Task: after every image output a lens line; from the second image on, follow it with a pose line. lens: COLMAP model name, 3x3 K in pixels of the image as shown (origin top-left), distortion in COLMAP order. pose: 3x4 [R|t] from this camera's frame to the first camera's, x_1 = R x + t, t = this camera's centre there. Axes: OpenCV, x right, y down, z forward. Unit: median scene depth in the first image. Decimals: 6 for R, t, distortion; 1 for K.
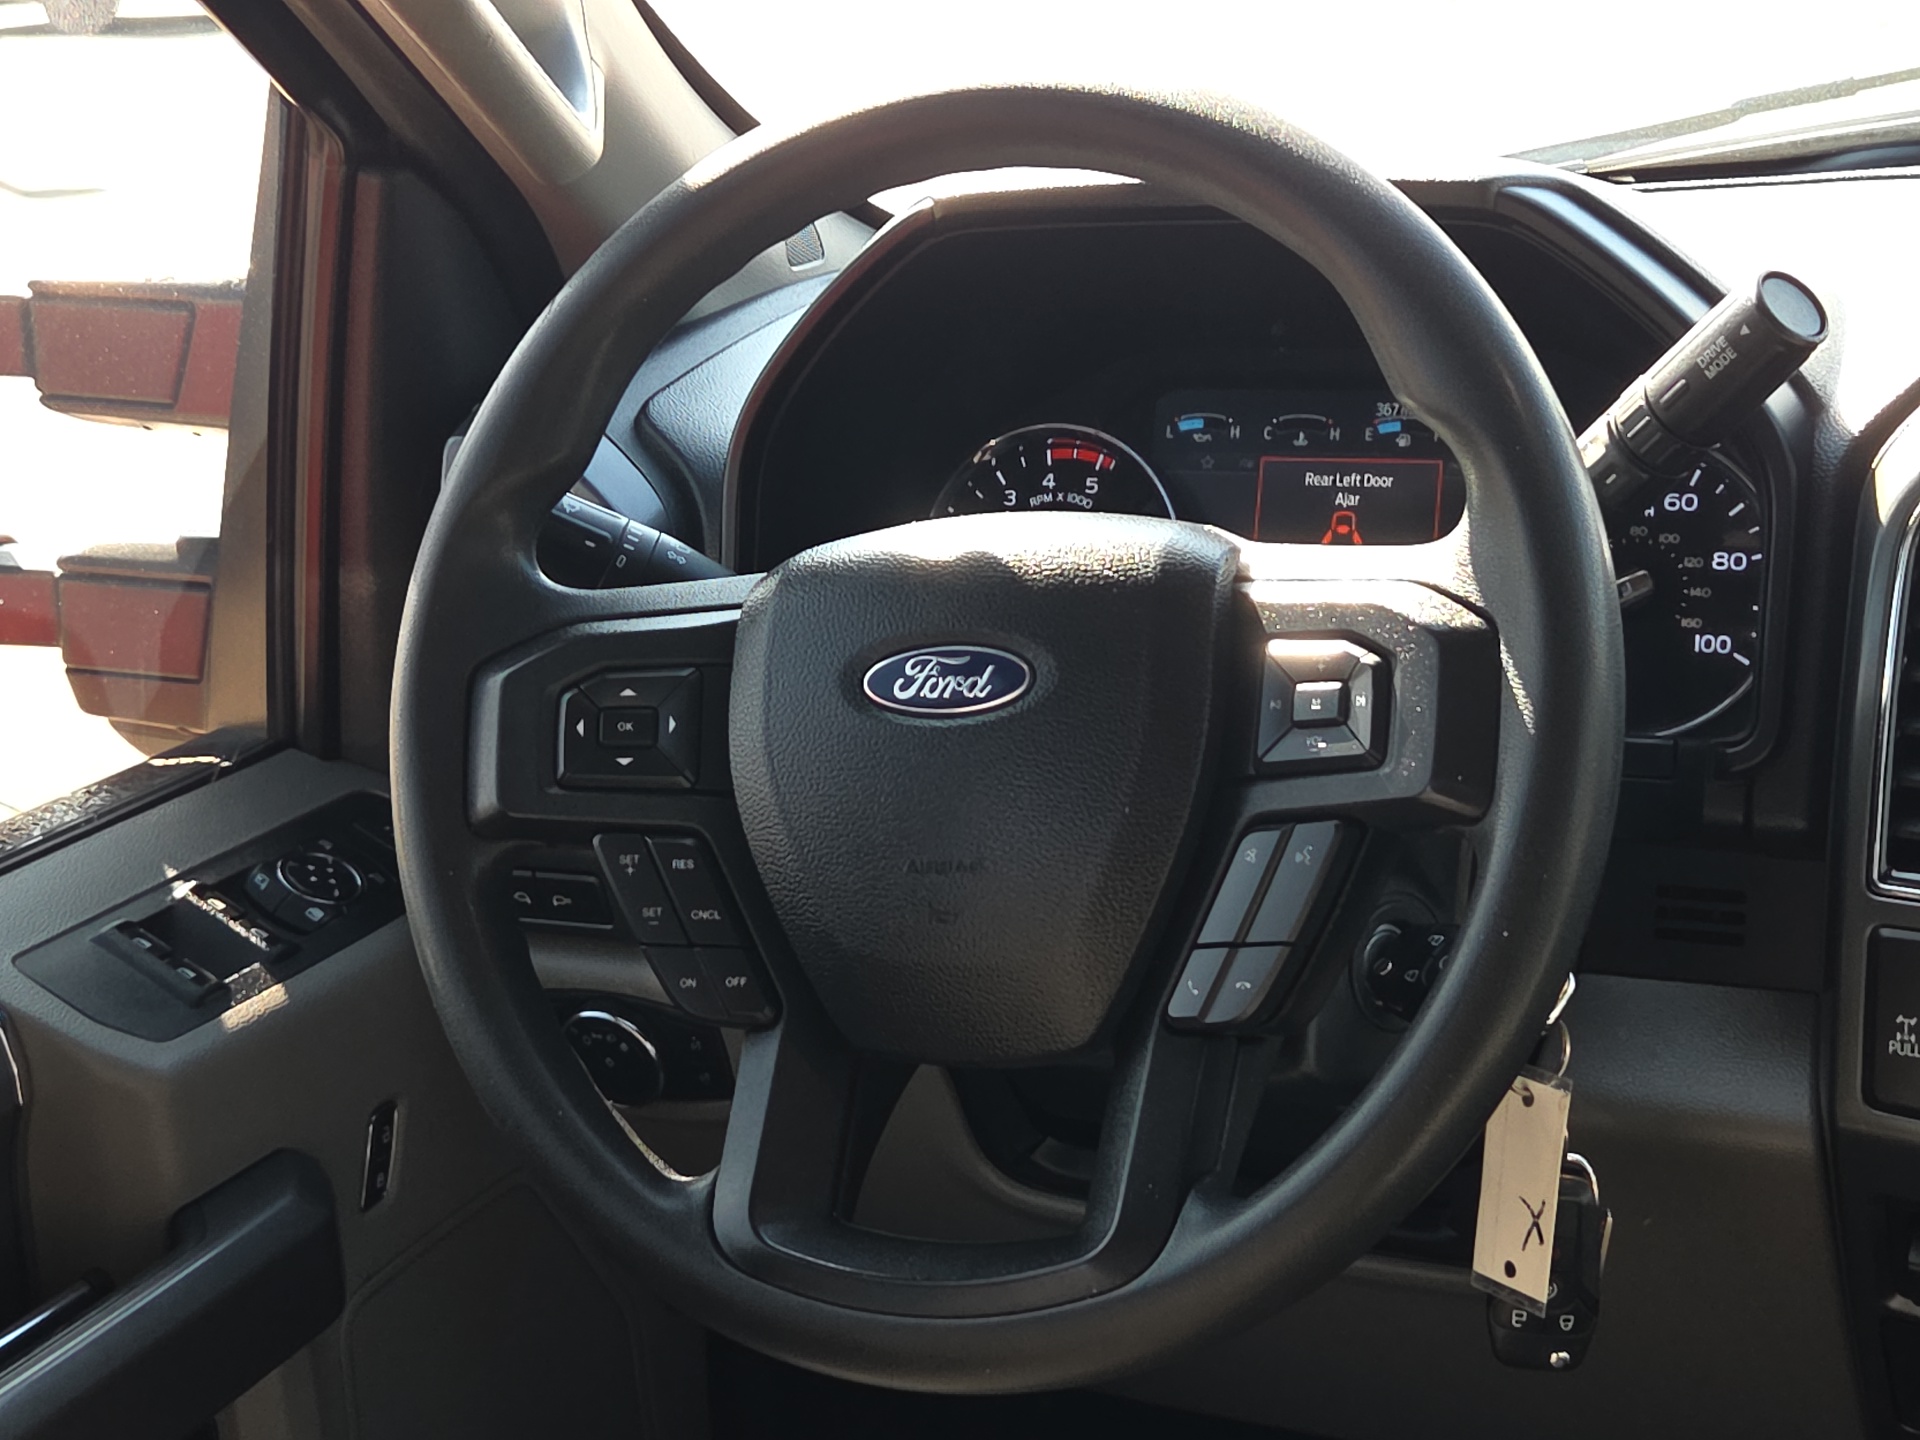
lens RADIAL K [[3132.5, 0, 949.2], [0, 3132.5, 707.5], [0, 0, 1]] dist [0.094294, 0.000000]
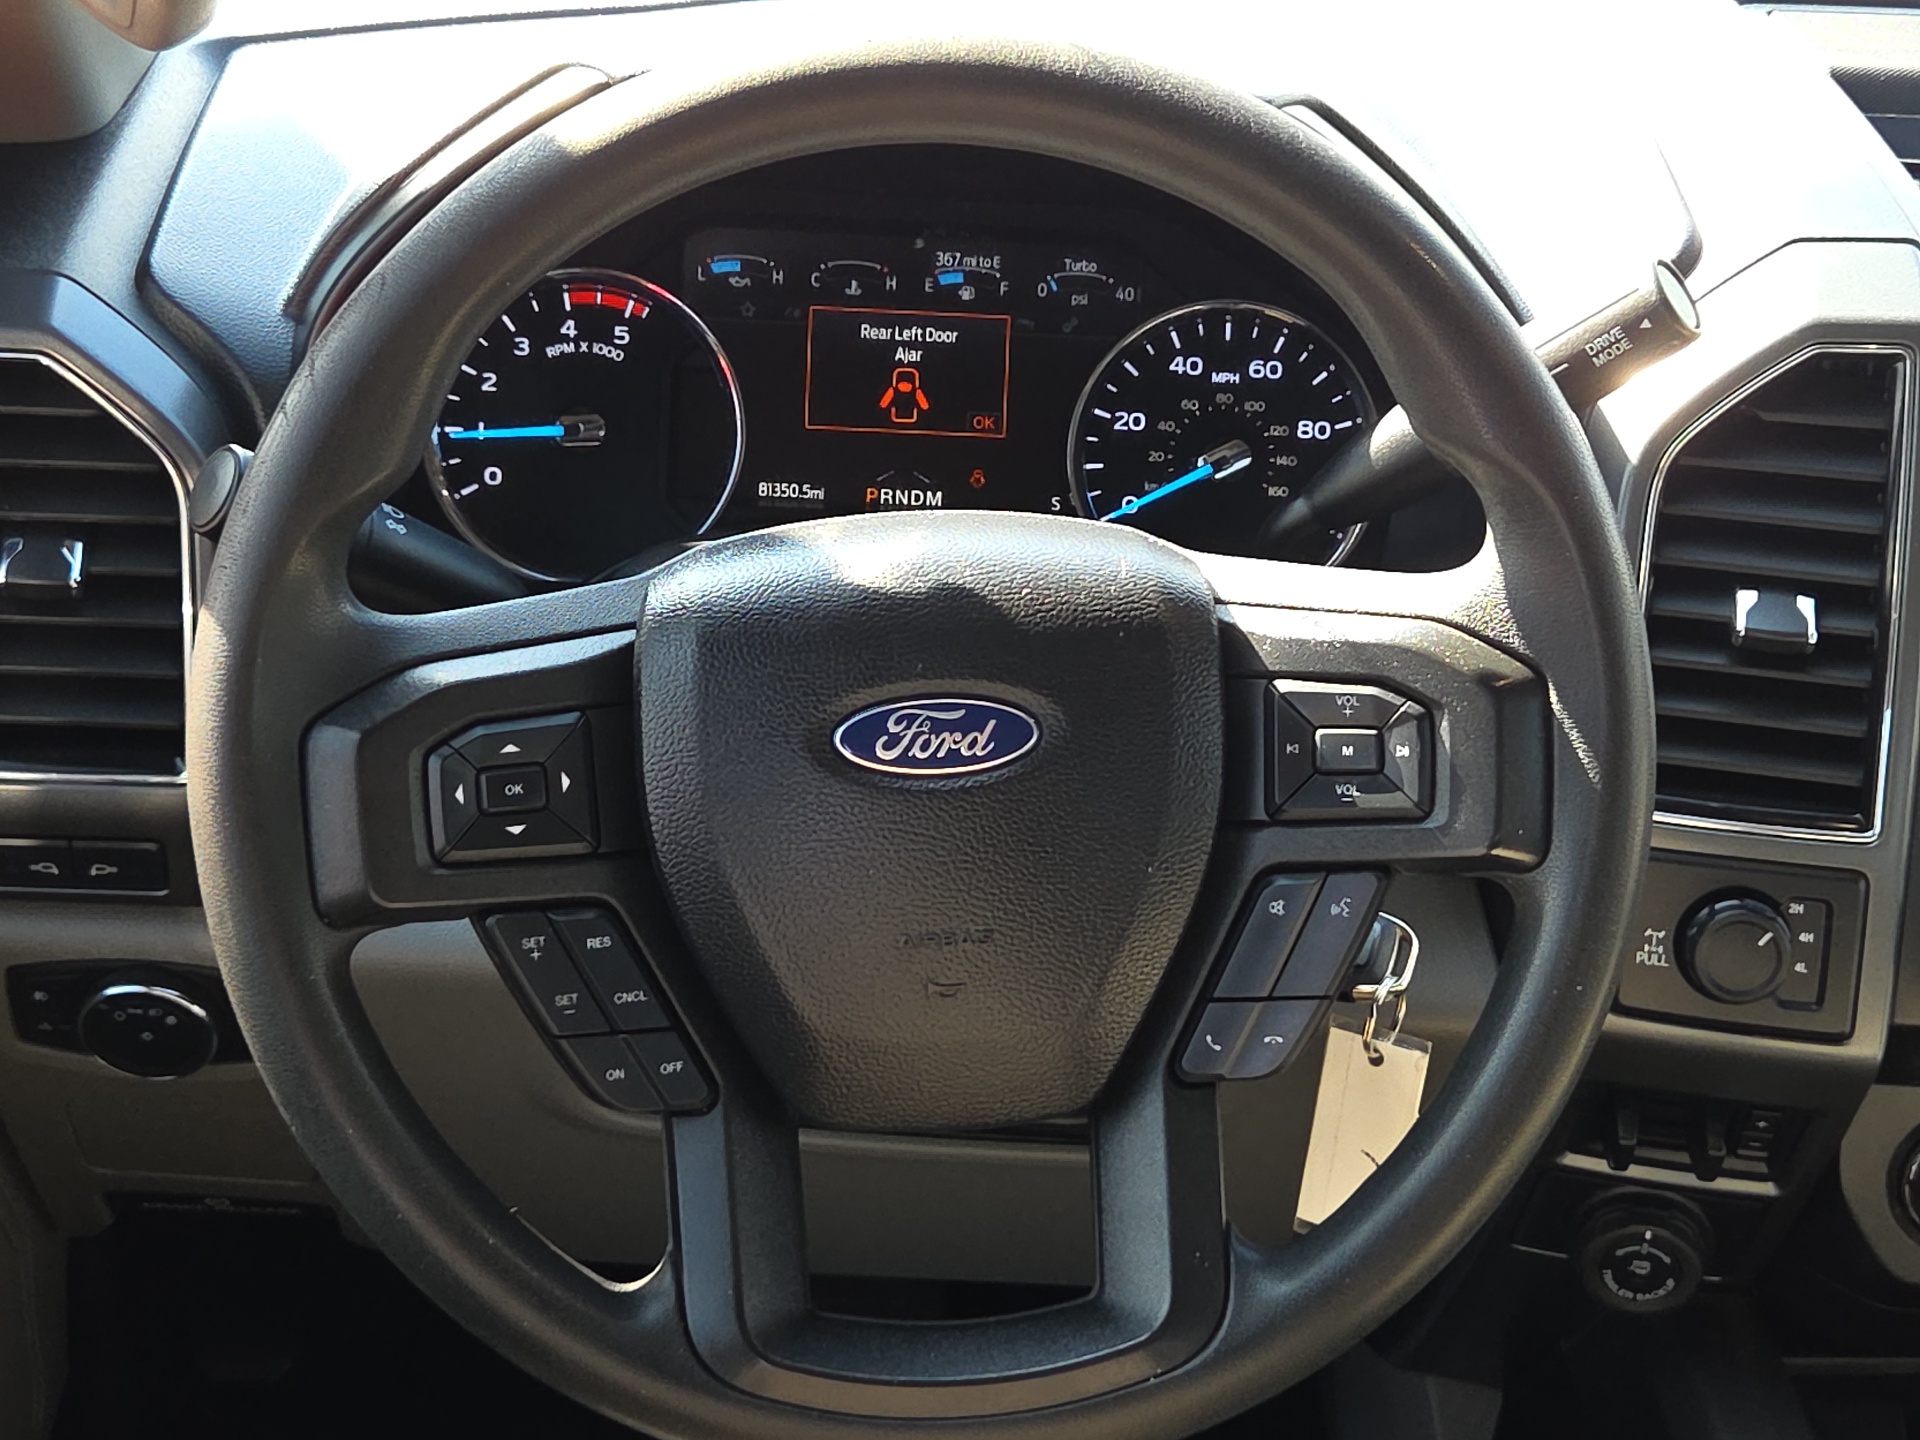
lens RADIAL K [[3132.5, 0, 978.4], [0, 3132.5, 706.5], [0, 0, 1]] dist [0.094294, 0.000000]
pose [[0.878778, -0.090897, 0.468494, -0.328346], [0.002744, 0.982640, 0.185504, -0.146852], [-0.477223, -0.161731, 0.863772, 0.166797]]
